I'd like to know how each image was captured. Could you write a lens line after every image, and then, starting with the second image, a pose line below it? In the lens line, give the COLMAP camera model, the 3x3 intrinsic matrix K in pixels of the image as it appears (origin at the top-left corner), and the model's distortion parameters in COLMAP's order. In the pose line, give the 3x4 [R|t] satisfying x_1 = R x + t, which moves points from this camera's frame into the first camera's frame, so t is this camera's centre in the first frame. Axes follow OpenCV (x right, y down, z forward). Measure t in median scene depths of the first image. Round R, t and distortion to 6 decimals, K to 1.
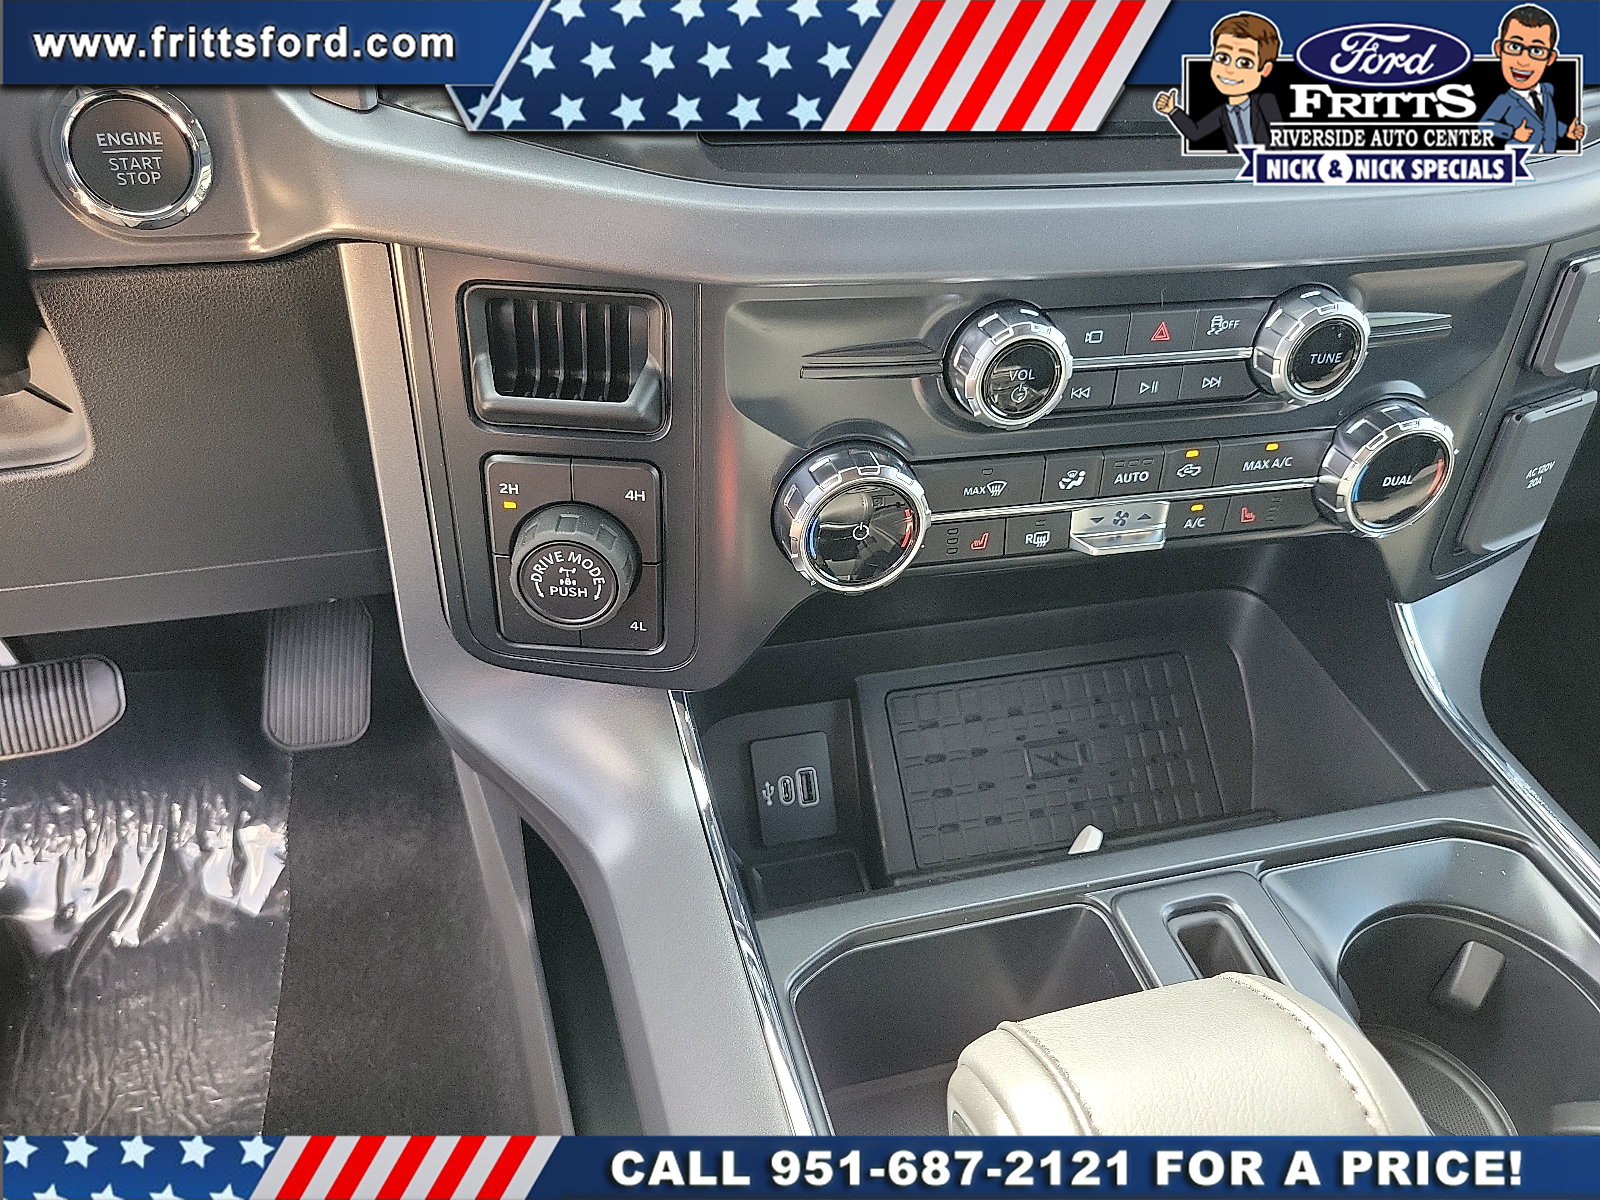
lens RADIAL K [[1231.4, 0, 787.0], [0, 1231.4, 611.1], [0, 0, 1]] dist [0.028045, -0.010464]
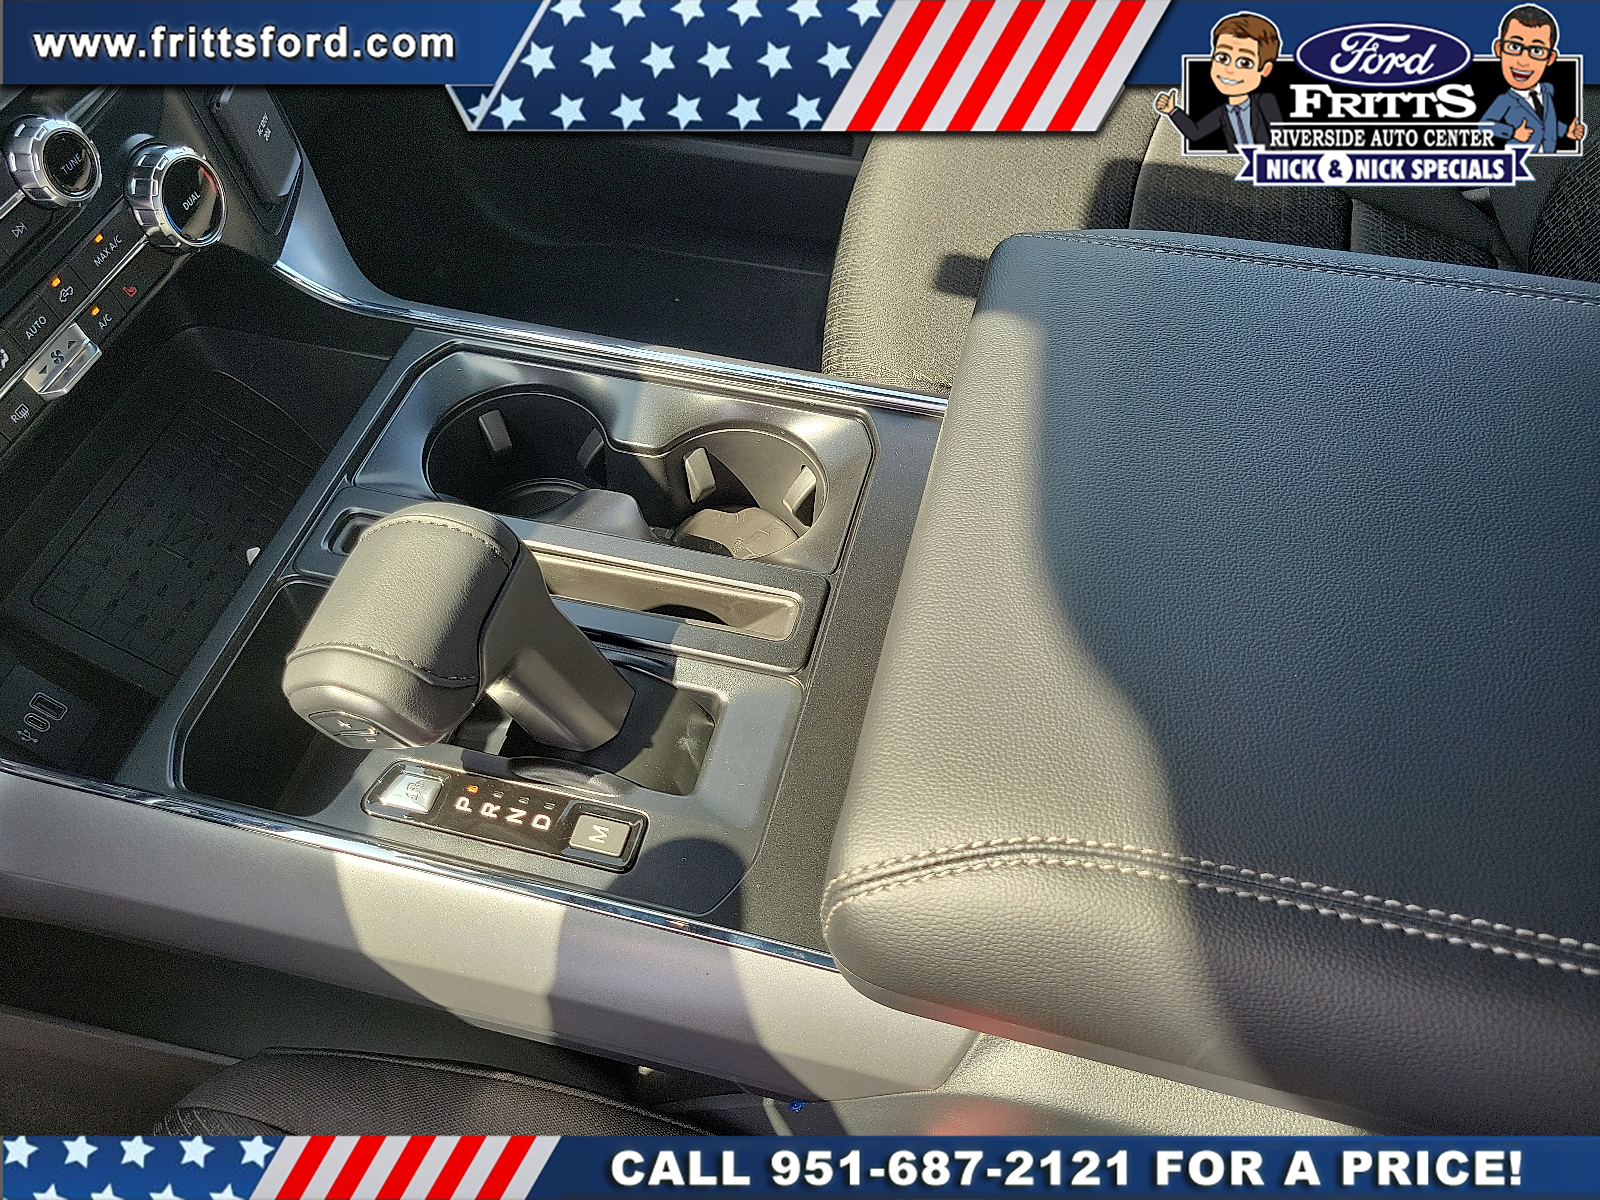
lens RADIAL K [[1231.4, 0, 804.3], [0, 1231.4, 610.3], [0, 0, 1]] dist [0.028045, -0.010464]
pose [[0.506265, -0.742890, 0.437962, -0.095175], [0.593194, 0.668611, 0.448420, -0.018197], [-0.625953, 0.032777, 0.779172, -0.473037]]
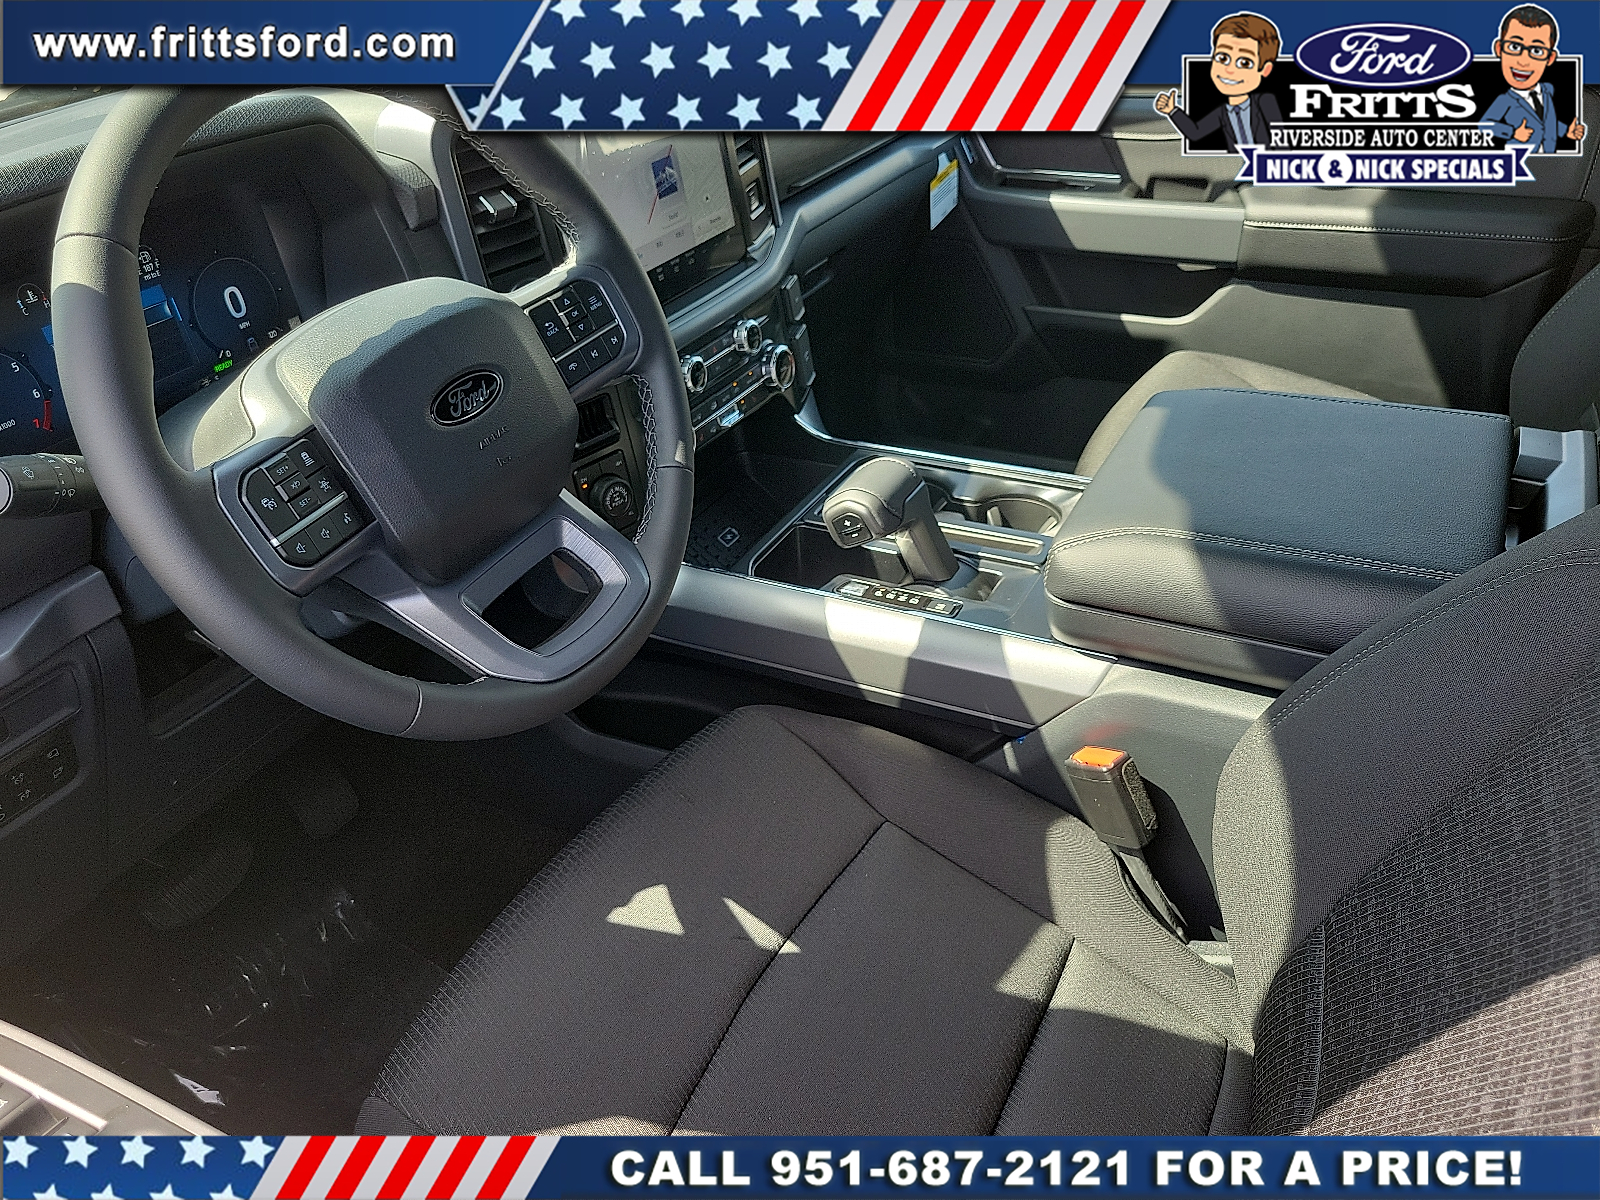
lens RADIAL K [[1231.4, 0, 785.0], [0, 1231.4, 608.9], [0, 0, 1]] dist [0.028045, -0.010464]
pose [[0.680281, -0.484256, 0.550193, -1.485686], [0.551186, 0.832793, 0.051479, 0.236084], [-0.483126, 0.268239, 0.833449, -1.384079]]
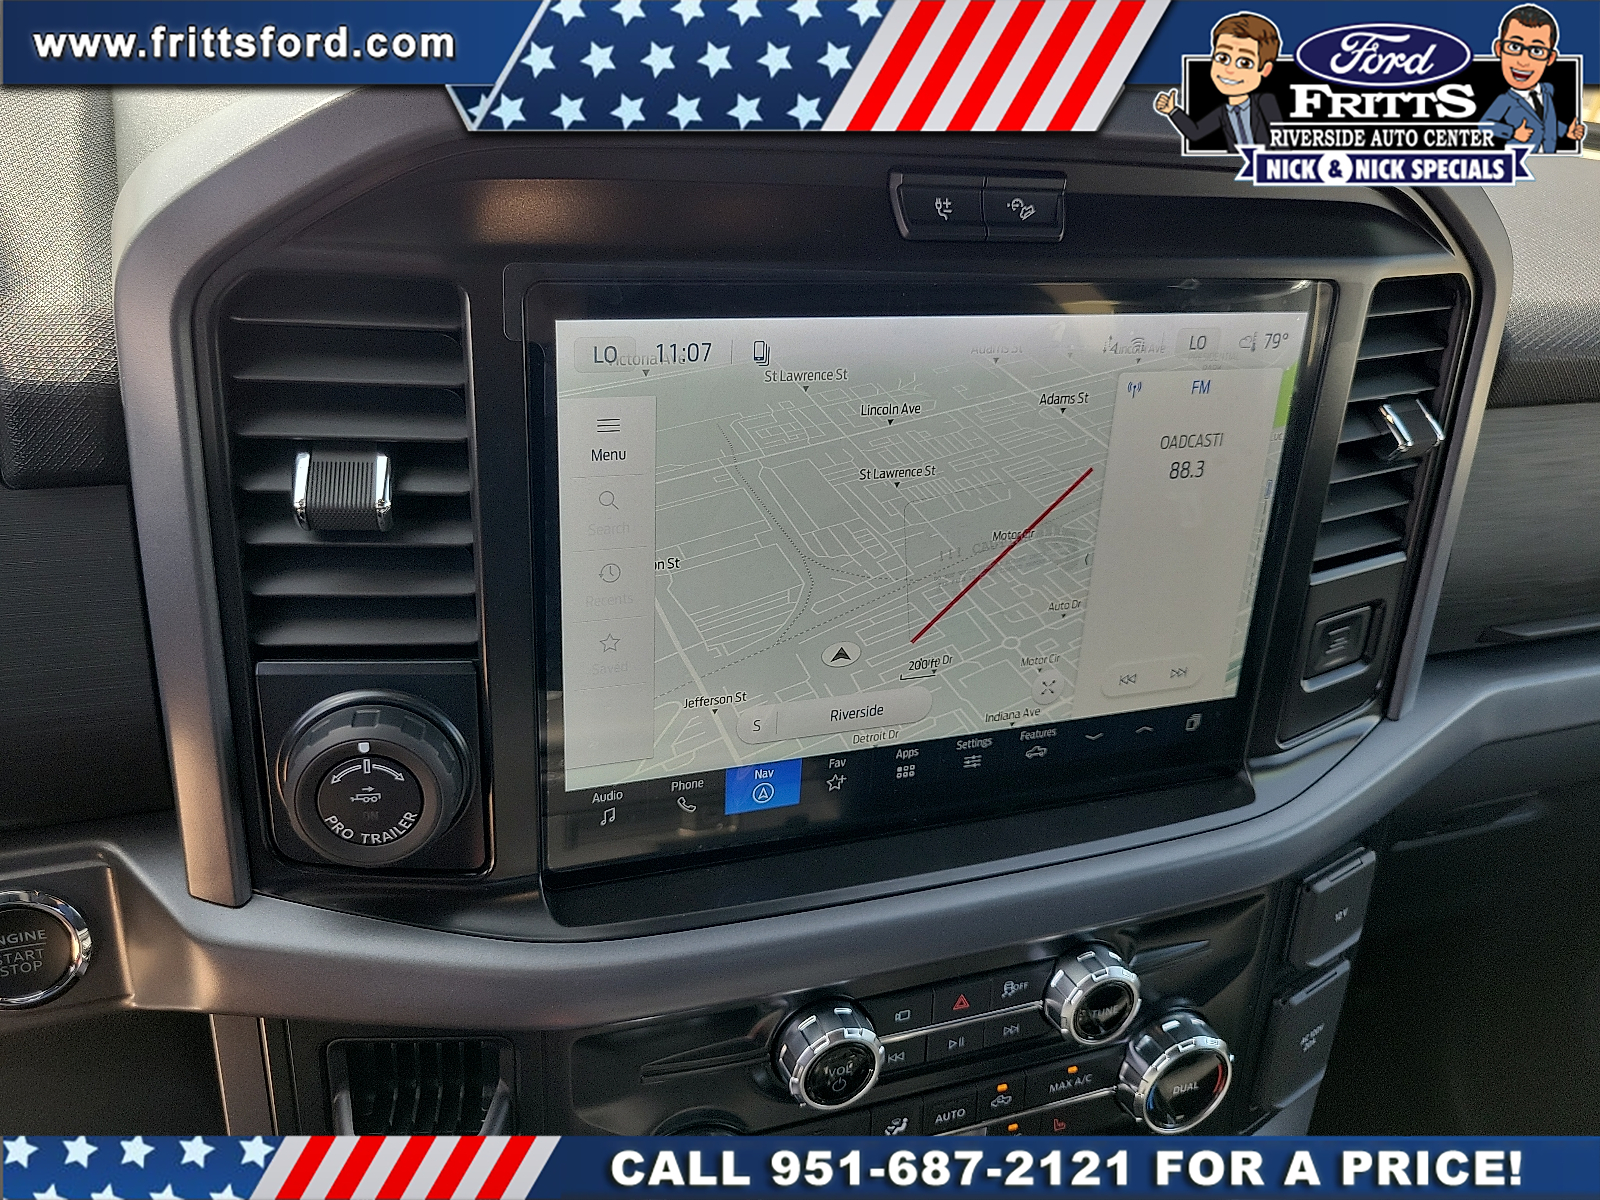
lens RADIAL K [[1231.4, 0, 792.2], [0, 1231.4, 614.0], [0, 0, 1]] dist [0.028045, -0.010464]
pose [[0.994736, -0.033644, 0.096788, 0.046625], [0.052200, 0.979192, -0.196107, -0.335993], [-0.088176, 0.200127, 0.975794, -0.154285]]
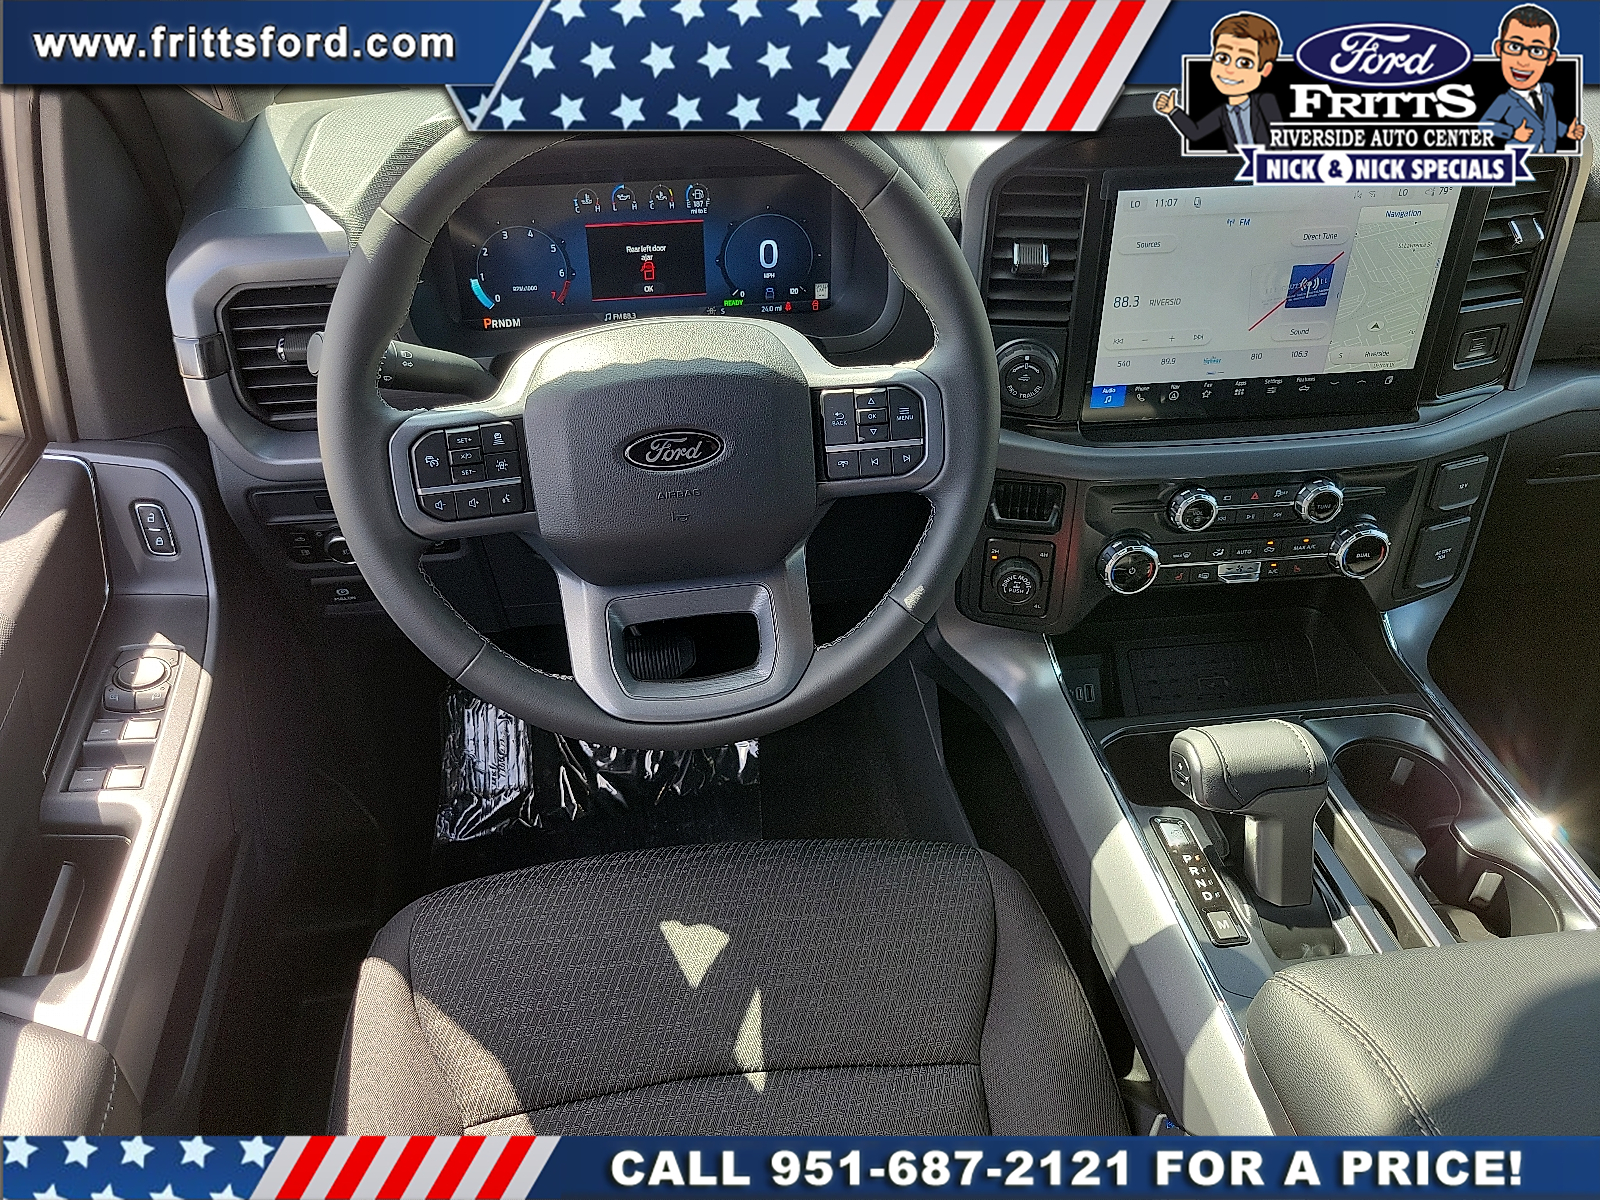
lens RADIAL K [[1231.4, 0, 786.9], [0, 1231.4, 588.0], [0, 0, 1]] dist [0.028045, -0.010464]
pose [[0.989897, 0.027803, -0.139039, -0.275695], [-0.034768, 0.998246, -0.047921, 0.112212], [0.137463, 0.052270, 0.989127, -1.542125]]
